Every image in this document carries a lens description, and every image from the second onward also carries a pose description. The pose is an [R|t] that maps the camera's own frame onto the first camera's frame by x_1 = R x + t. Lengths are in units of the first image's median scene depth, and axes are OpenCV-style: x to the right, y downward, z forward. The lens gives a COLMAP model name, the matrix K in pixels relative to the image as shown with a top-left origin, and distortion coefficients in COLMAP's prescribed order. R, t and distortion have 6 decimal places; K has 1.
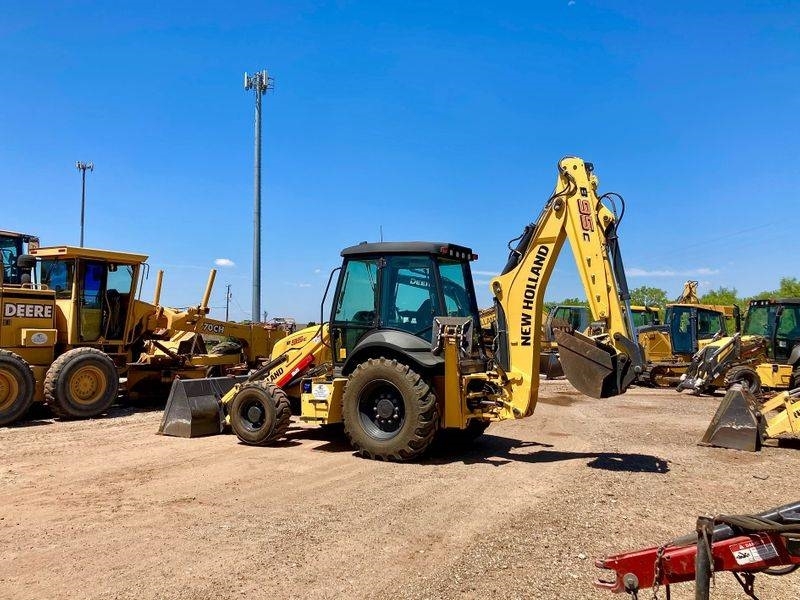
lens RADIAL K [[710.0, 0, 400.0], [0, 710.0, 300.0], [0, 0, 1]] dist [-0.000182, -0.001706]
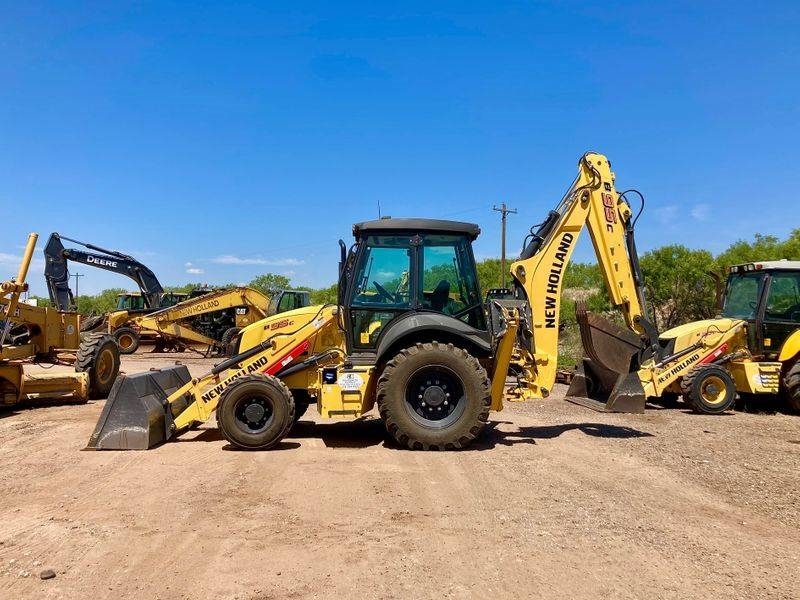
lens RADIAL K [[710.0, 0, 400.0], [0, 710.0, 300.0], [0, 0, 1]] dist [-0.000182, -0.001706]
pose [[0.844918, 0.013724, 0.534719, -0.568895], [-0.024369, 0.999620, 0.012850, 0.015291], [-0.534340, -0.023888, 0.844932, 0.232723]]
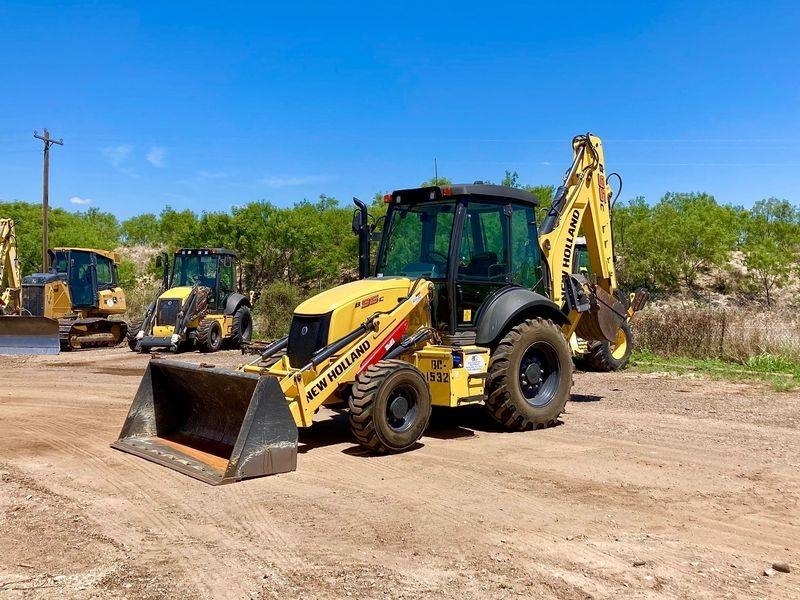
lens RADIAL K [[844.5, 0, 433.5], [0, 844.5, 298.7], [0, 0, 1]] dist [0.012416, 0.006608]
pose [[0.273255, -0.018381, 0.961766, -1.106292], [-0.049807, 0.998206, 0.033228, 0.028008], [-0.960651, -0.056982, 0.271849, 0.838964]]
